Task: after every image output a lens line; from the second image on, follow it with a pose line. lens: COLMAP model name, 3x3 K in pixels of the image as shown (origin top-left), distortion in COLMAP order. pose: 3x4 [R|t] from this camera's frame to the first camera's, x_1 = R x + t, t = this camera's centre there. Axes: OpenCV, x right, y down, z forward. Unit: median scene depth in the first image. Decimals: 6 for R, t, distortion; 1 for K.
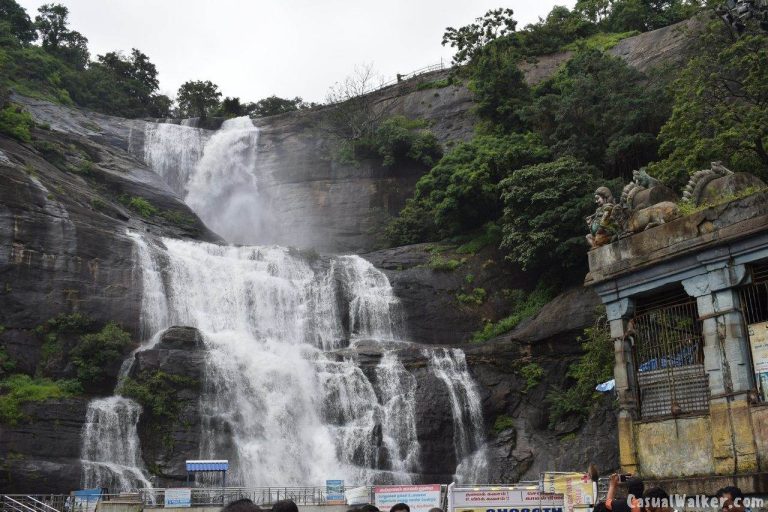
lens RADIAL K [[842.5, 0, 384.0], [0, 842.5, 256.0], [0, 0, 1]] dist [-0.011147, -0.013408]
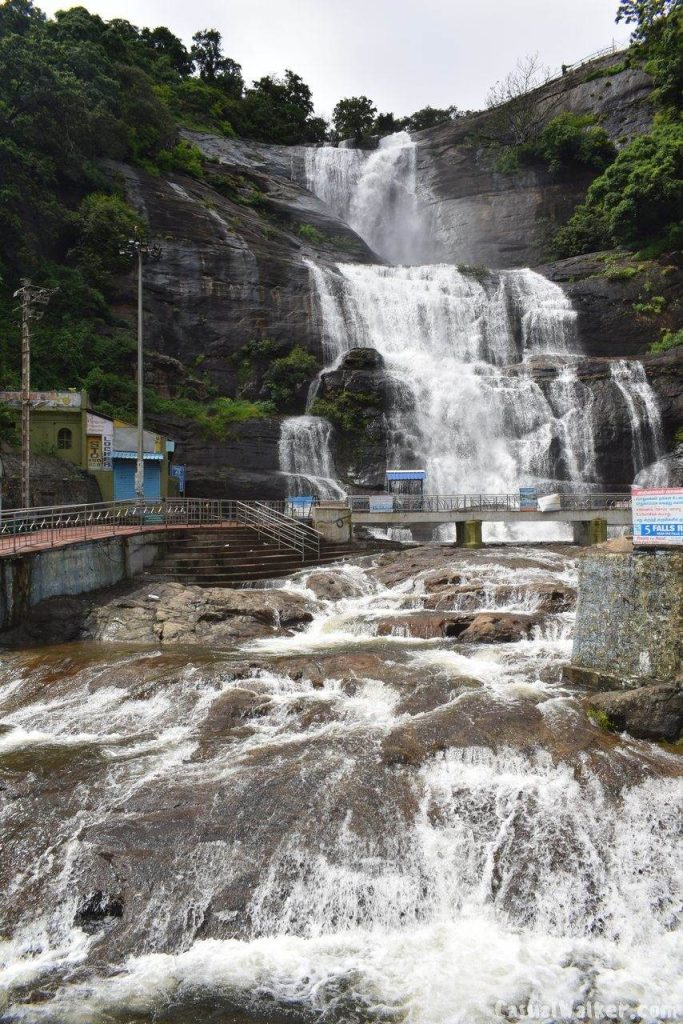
lens RADIAL K [[780.3, 0, 341.5], [0, 780.3, 512.0], [0, 0, 1]] dist [-0.019950, 0.008016]
pose [[0.972632, 0.007295, -0.232235, -0.028331], [0.058766, 0.959286, 0.276255, 0.007375], [0.224795, -0.282342, 0.932604, 0.021396]]
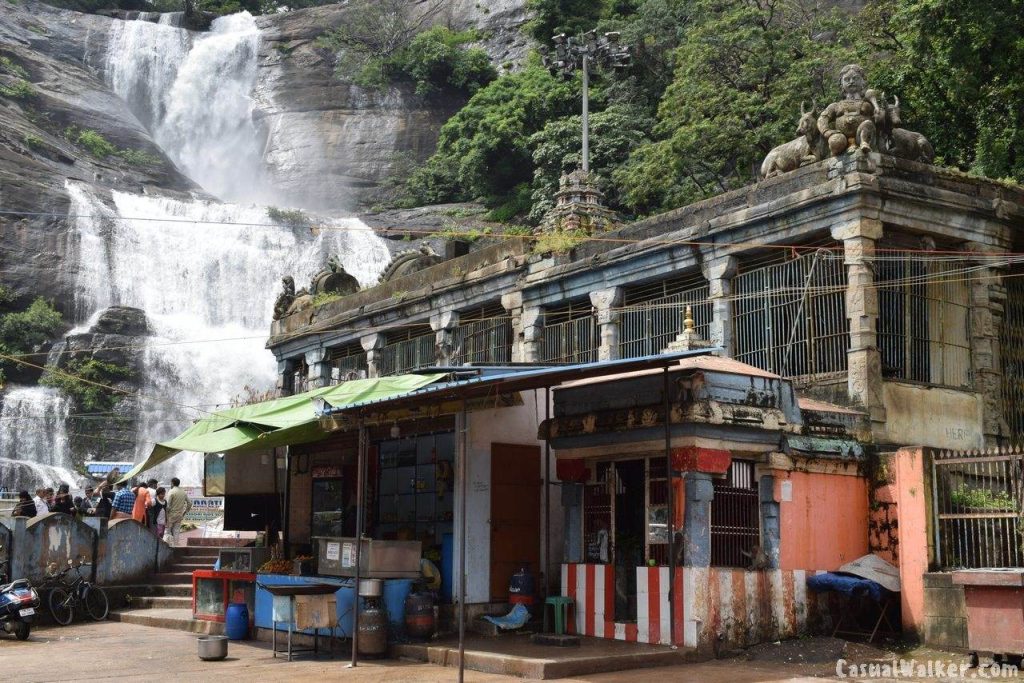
lens RADIAL K [[1246.0, 0, 512.0], [0, 1246.0, 341.5], [0, 0, 1]] dist [-0.015184, 0.013730]
pose [[0.999399, 0.034615, 0.001828, 0.115050], [-0.034551, 0.990501, 0.133094, -0.047408], [0.002797, -0.133077, 0.991102, -0.187032]]
